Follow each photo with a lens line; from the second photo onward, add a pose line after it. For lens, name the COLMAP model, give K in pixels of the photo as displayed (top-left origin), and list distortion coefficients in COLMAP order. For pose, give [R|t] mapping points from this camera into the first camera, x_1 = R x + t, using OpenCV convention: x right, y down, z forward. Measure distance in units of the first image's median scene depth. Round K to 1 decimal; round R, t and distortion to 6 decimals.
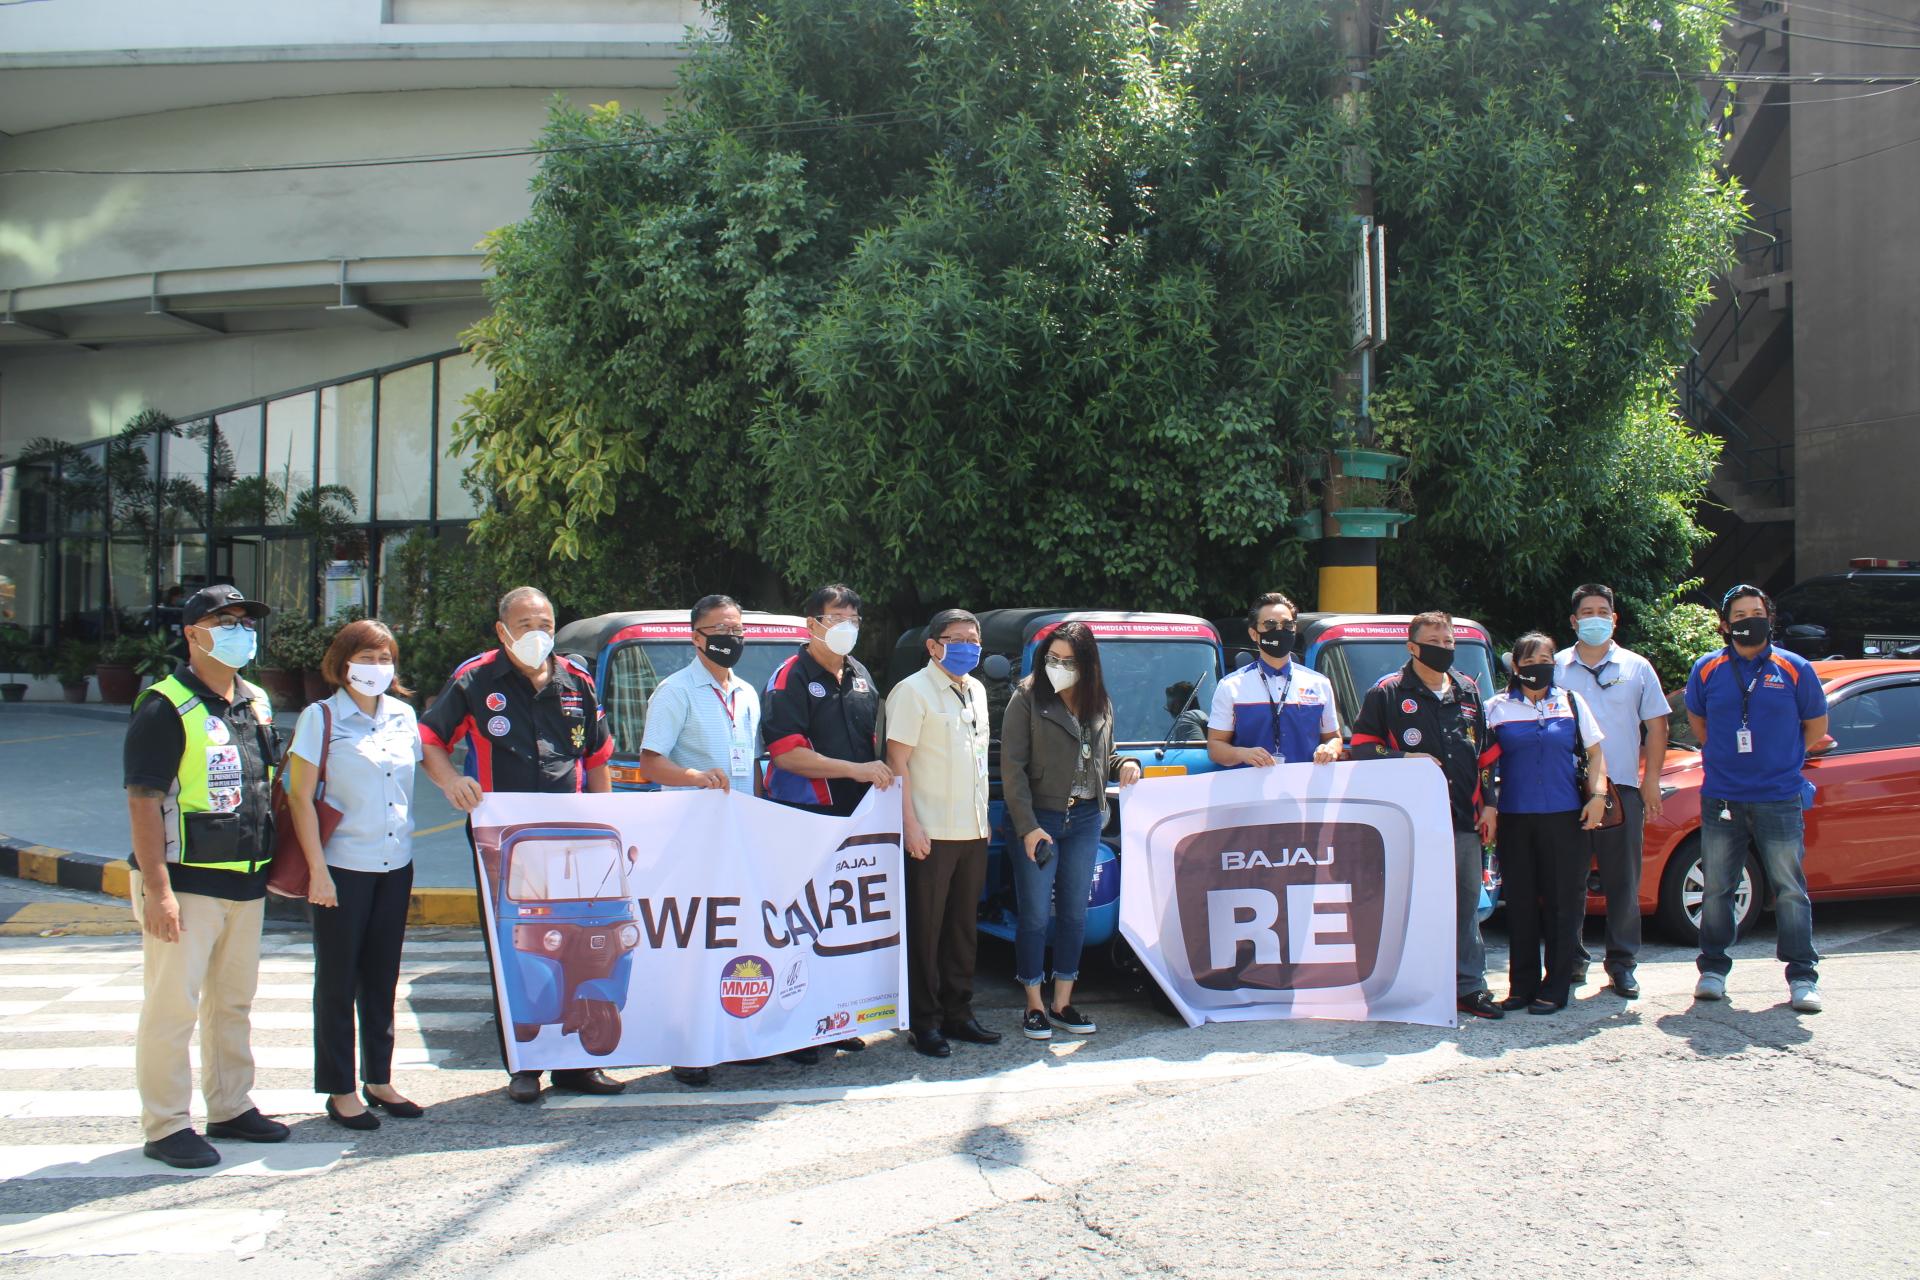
lens RADIAL K [[1599.1, 0, 959.9], [0, 1599.1, 561.0], [0, 0, 1]] dist [-0.176540, 0.392732]
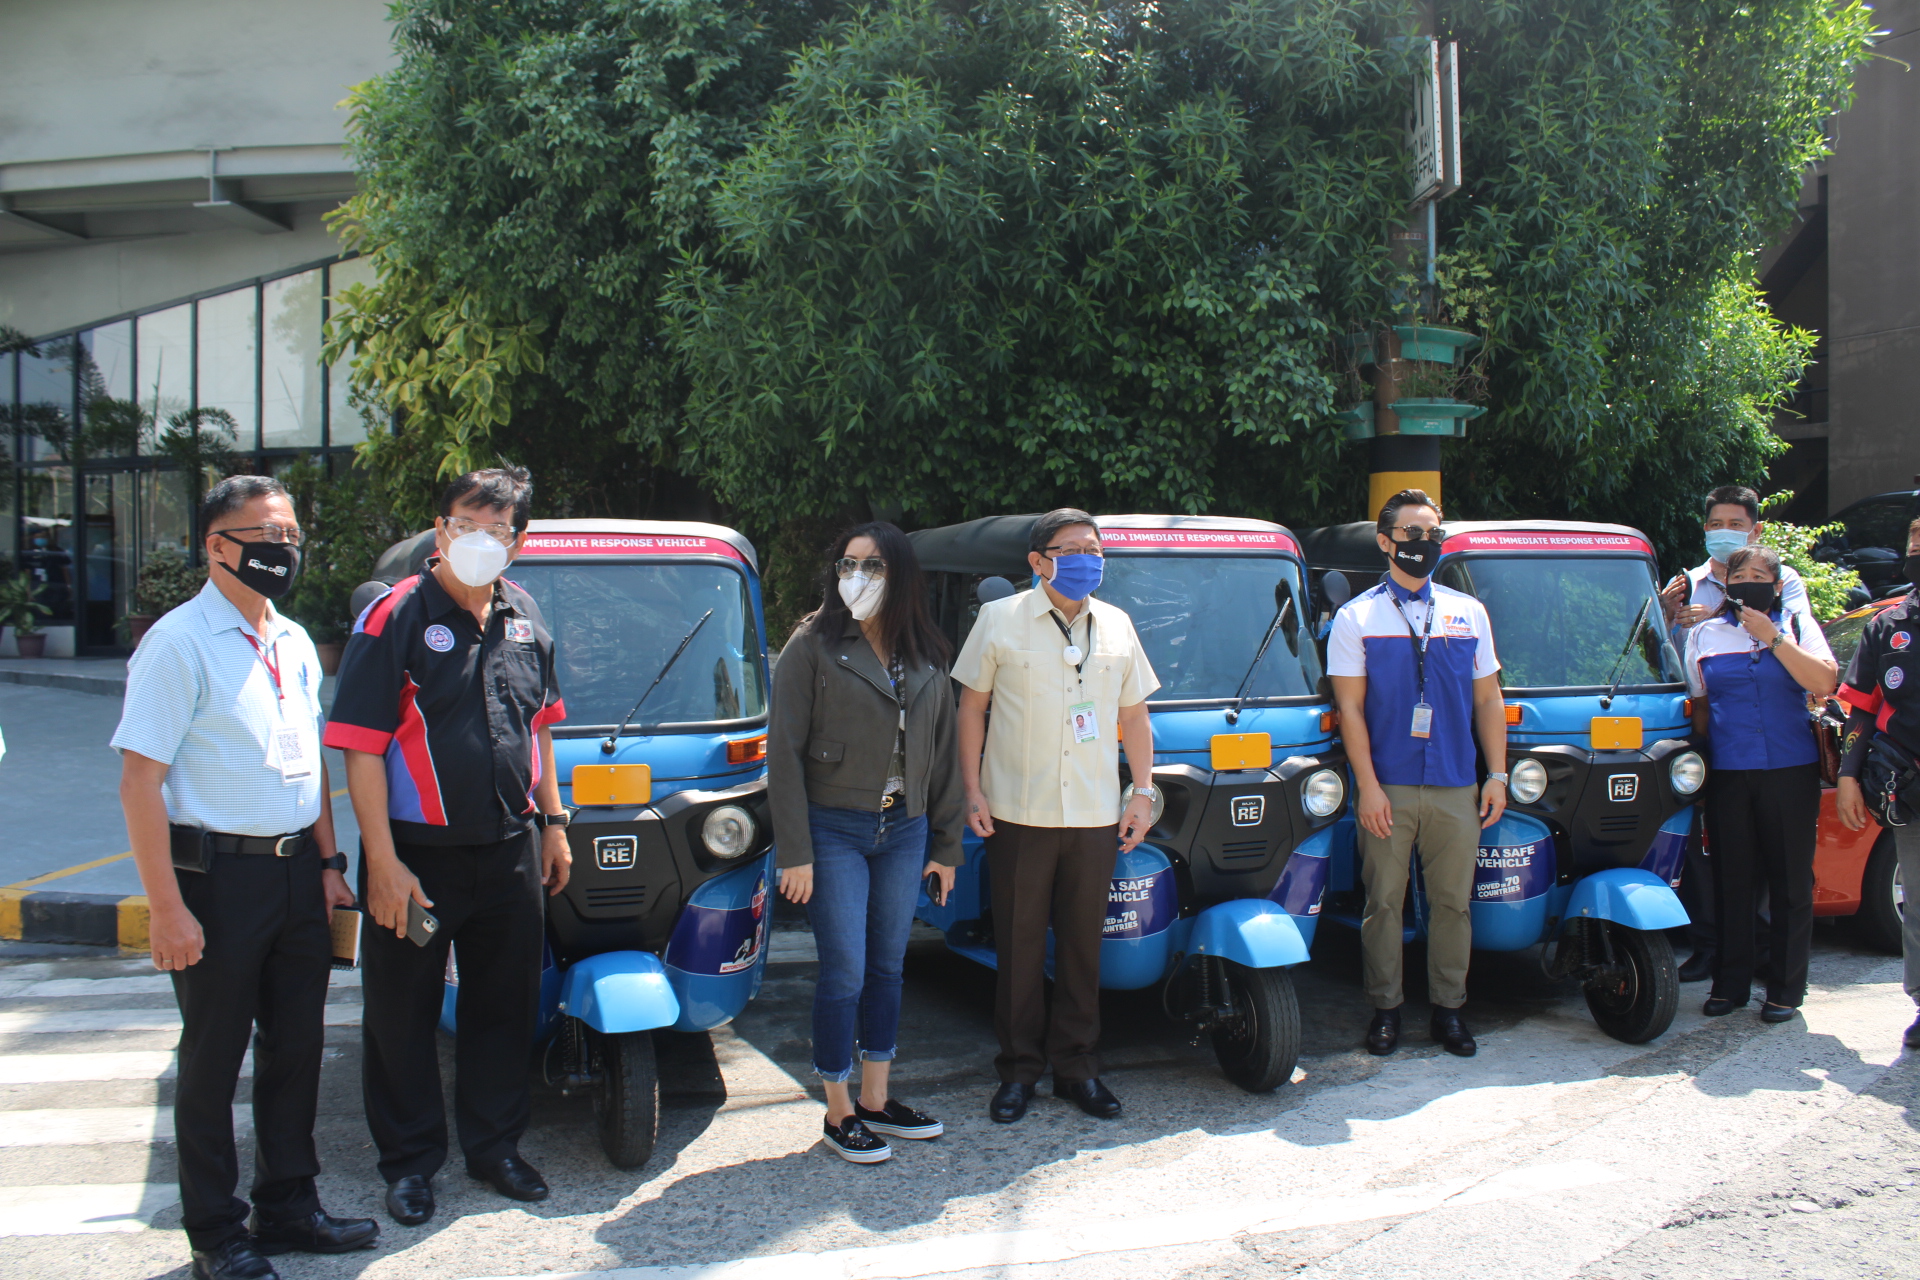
lens RADIAL K [[1596.8, 0, 960.0], [0, 1596.8, 640.0], [0, 0, 1]] dist [-0.173887, 0.166251]
pose [[0.999428, -0.010818, 0.032042, -0.009220], [0.007953, 0.996067, 0.088241, 0.016064], [-0.032871, -0.087936, 0.995584, 0.195325]]
